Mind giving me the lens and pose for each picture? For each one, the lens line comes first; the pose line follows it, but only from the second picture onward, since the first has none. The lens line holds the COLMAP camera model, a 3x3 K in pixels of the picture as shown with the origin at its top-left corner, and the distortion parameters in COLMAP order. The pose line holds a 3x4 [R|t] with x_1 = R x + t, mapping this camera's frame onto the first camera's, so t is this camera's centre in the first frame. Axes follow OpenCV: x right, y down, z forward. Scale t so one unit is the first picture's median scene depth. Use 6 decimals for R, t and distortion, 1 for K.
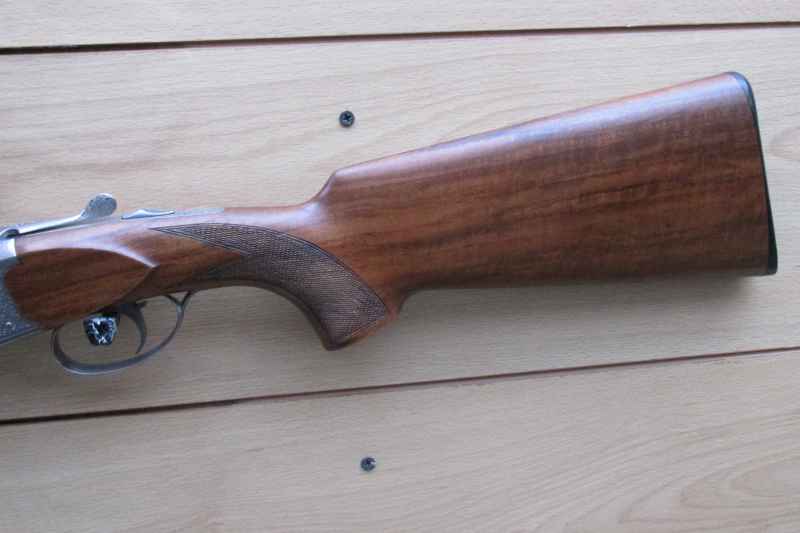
lens RADIAL K [[803.2, 0, 400.0], [0, 803.2, 266.5], [0, 0, 1]] dist [-0.002568, -0.003419]
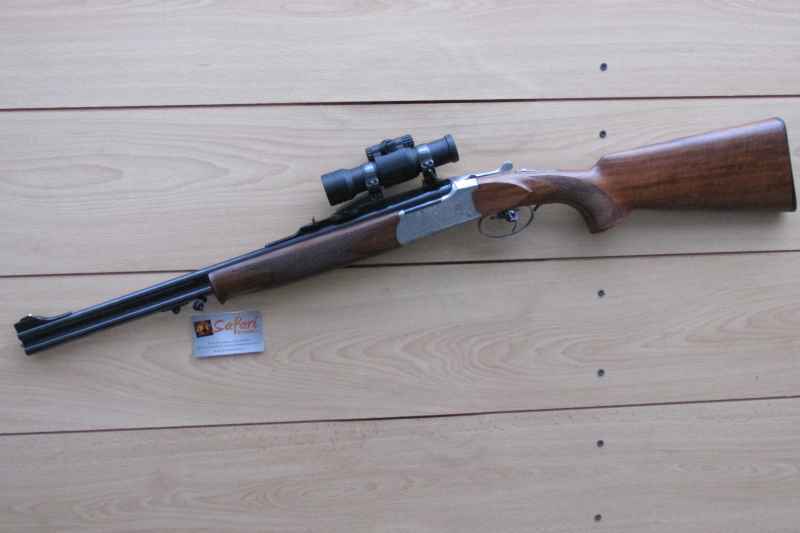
lens RADIAL K [[803.2, 0, 400.0], [0, 803.2, 266.5], [0, 0, 1]] dist [-0.002568, -0.003419]
pose [[0.998008, 0.034817, -0.052609, -0.532649], [-0.036495, 0.998845, -0.031266, 0.297447], [0.051460, 0.033123, 0.998126, -1.352080]]
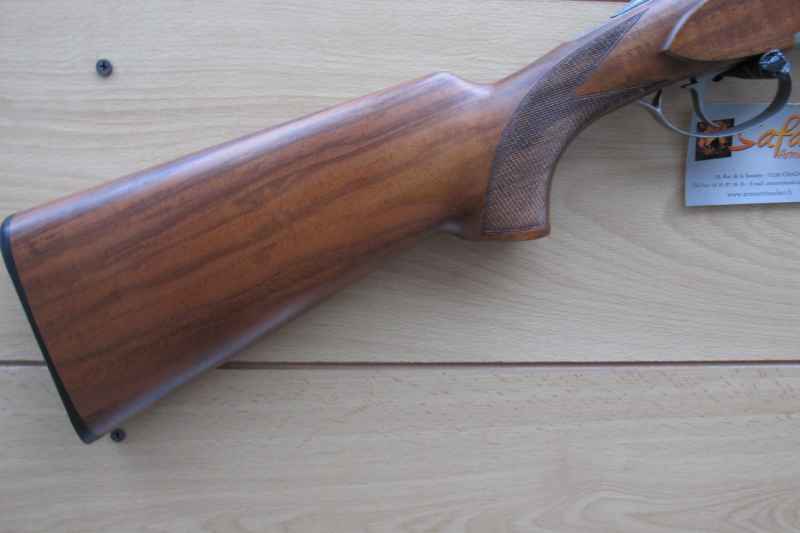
lens RADIAL K [[666.2, 0, 400.0], [0, 666.2, 266.5], [0, 0, 1]] dist [-0.016686, -0.005057]
pose [[0.995781, 0.077787, -0.048668, -1.599490], [-0.077575, 0.996967, 0.006230, 0.622120], [0.049005, -0.002429, 0.998796, 0.154075]]
